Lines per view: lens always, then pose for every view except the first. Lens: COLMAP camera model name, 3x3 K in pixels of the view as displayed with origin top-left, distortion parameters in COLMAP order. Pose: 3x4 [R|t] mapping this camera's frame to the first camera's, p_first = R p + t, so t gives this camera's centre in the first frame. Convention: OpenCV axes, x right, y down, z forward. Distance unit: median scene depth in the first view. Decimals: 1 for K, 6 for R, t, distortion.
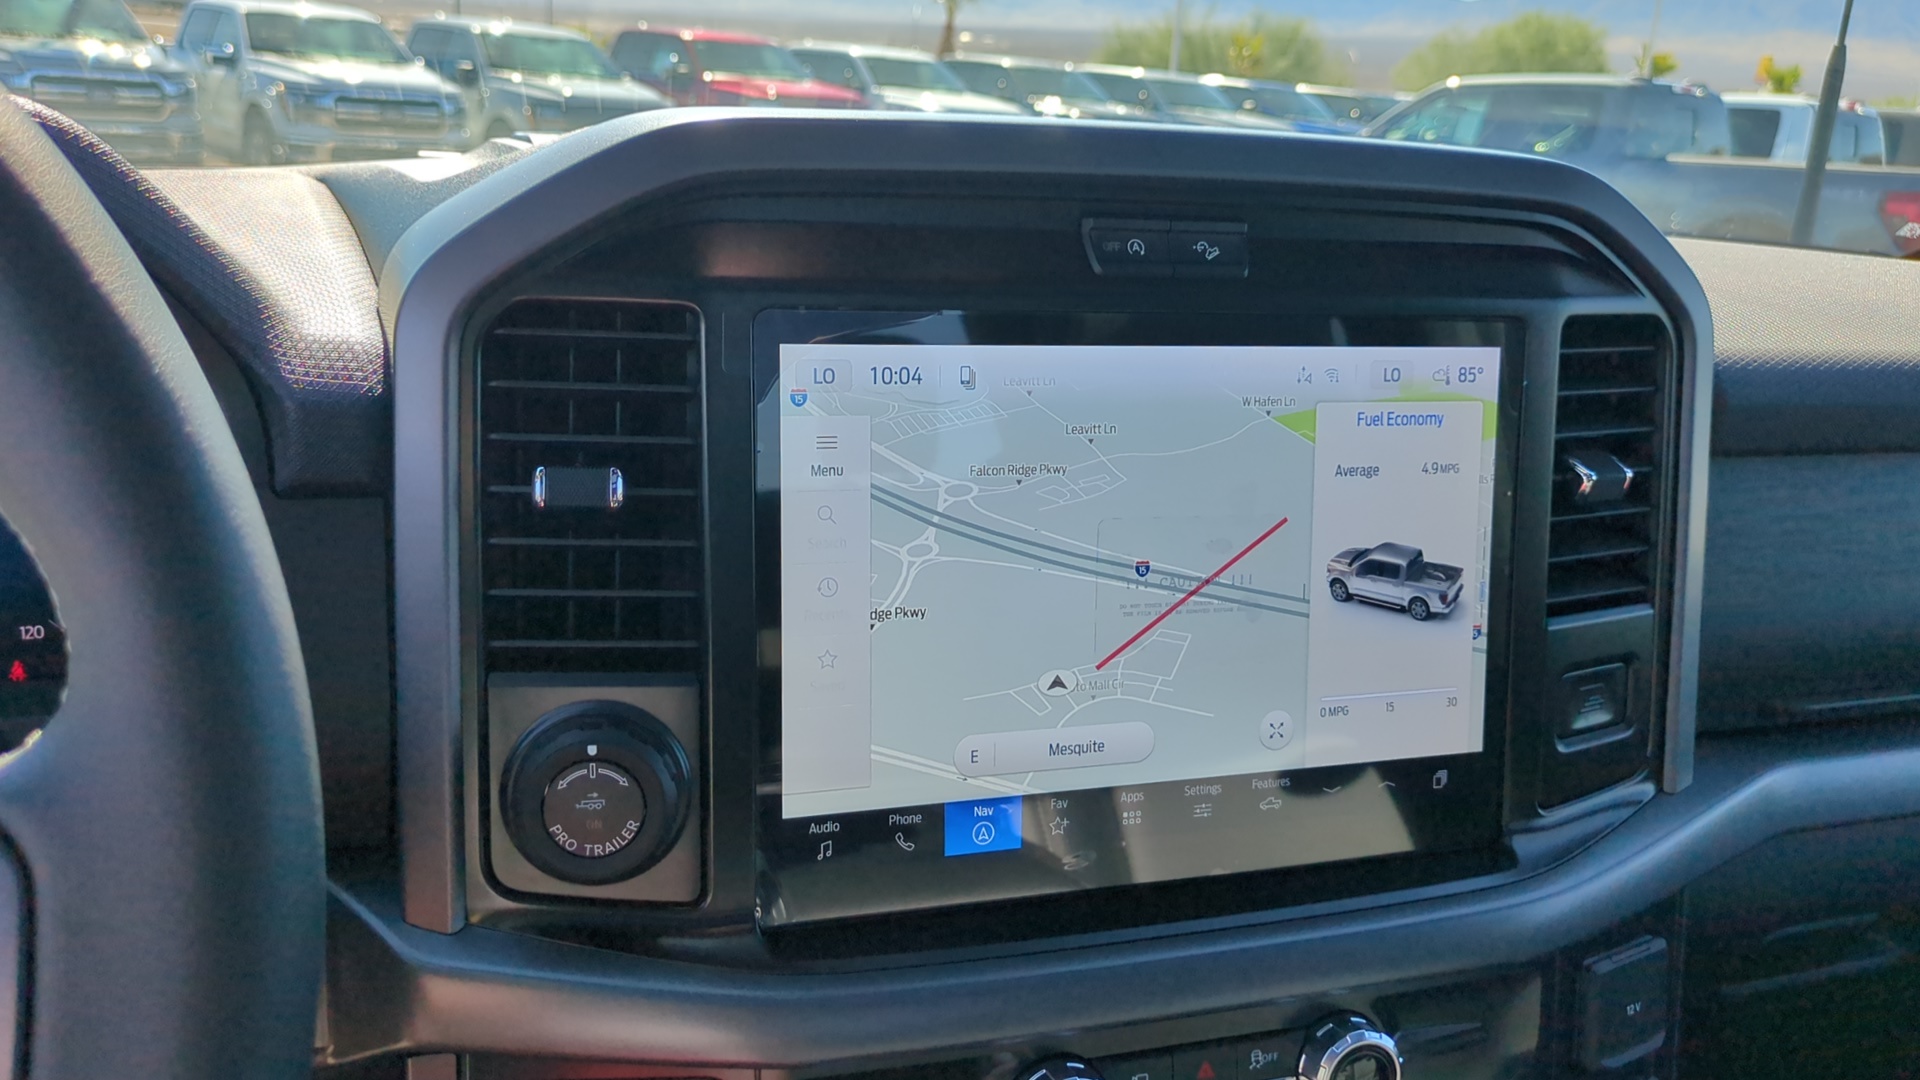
lens RADIAL K [[1638.8, 0, 980.1], [0, 1638.8, 541.7], [0, 0, 1]] dist [0.065094, -0.088366]
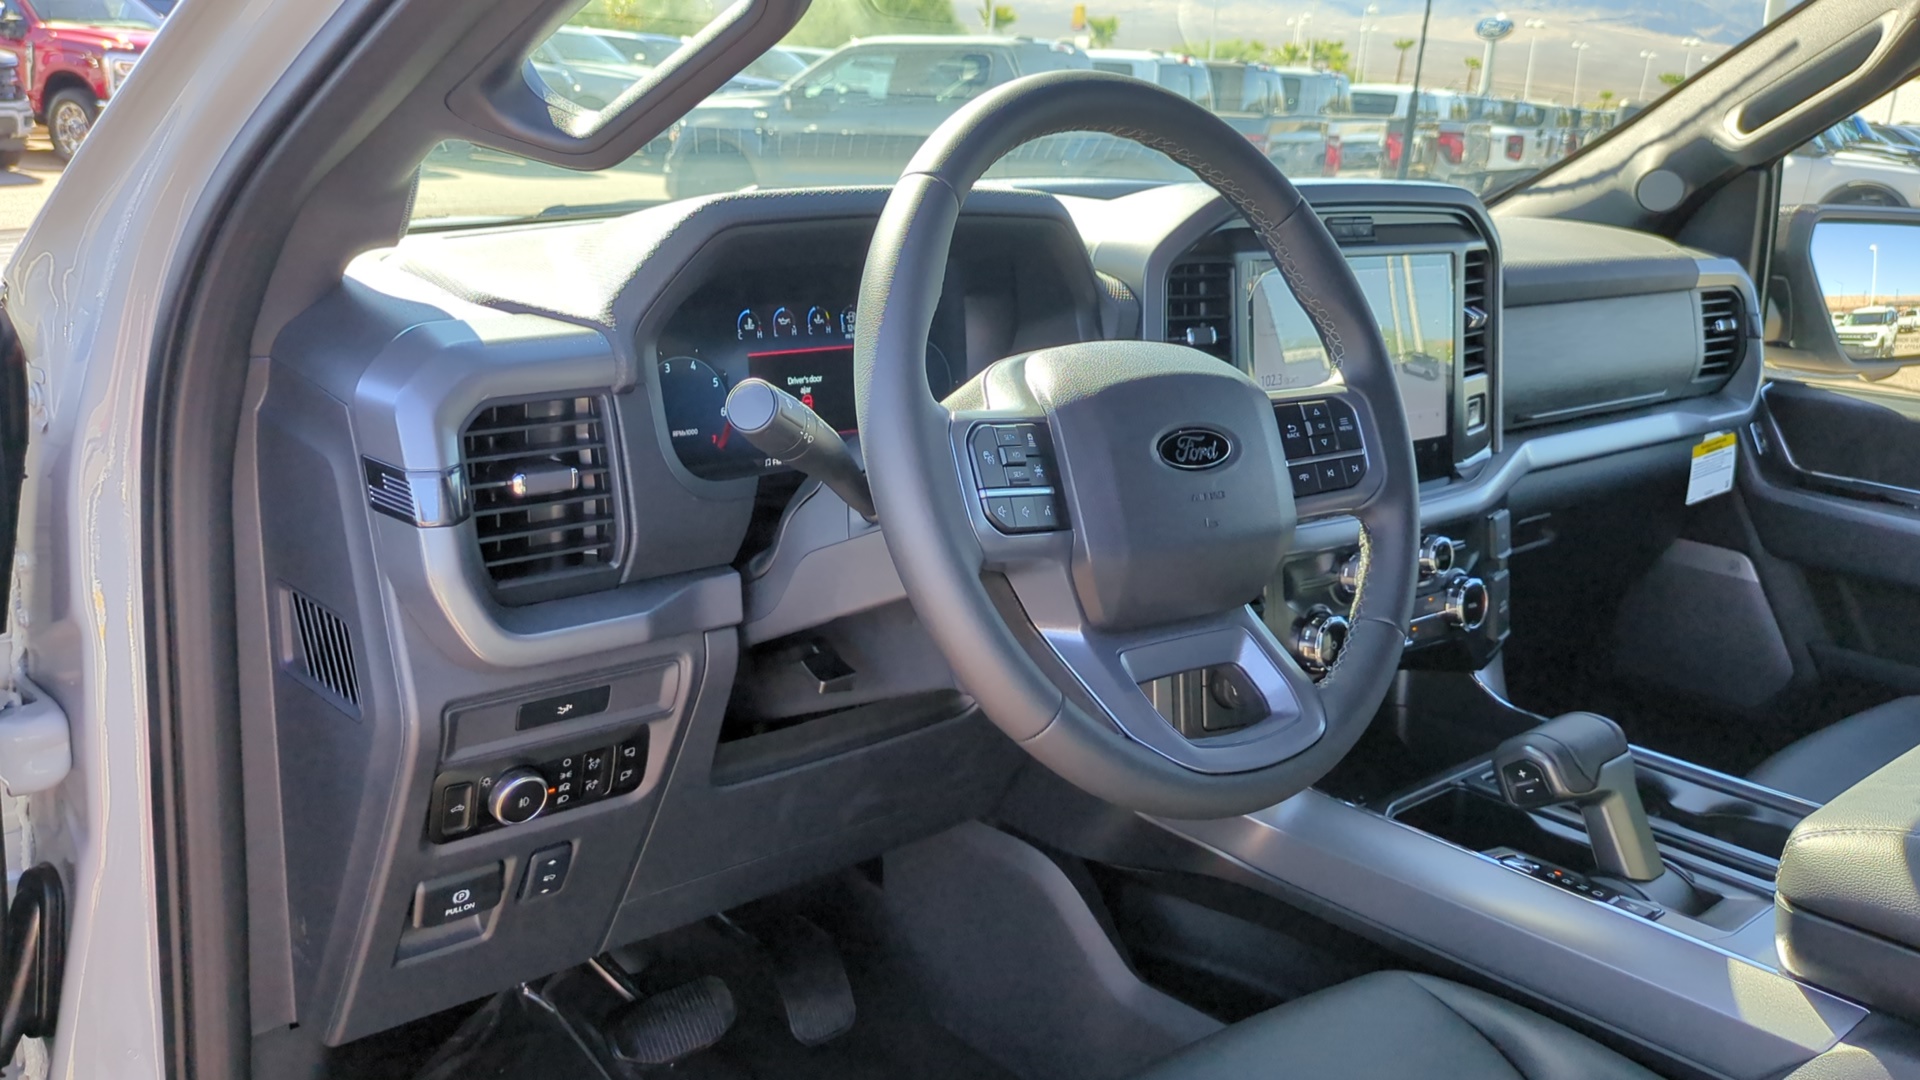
lens RADIAL K [[1638.8, 0, 980.1], [0, 1638.8, 541.7], [0, 0, 1]] dist [0.065094, -0.088366]
pose [[0.936573, -0.104296, 0.334593, -1.079786], [0.094982, 0.994501, 0.044126, 0.105036], [-0.337355, -0.009547, 0.941329, -0.964818]]
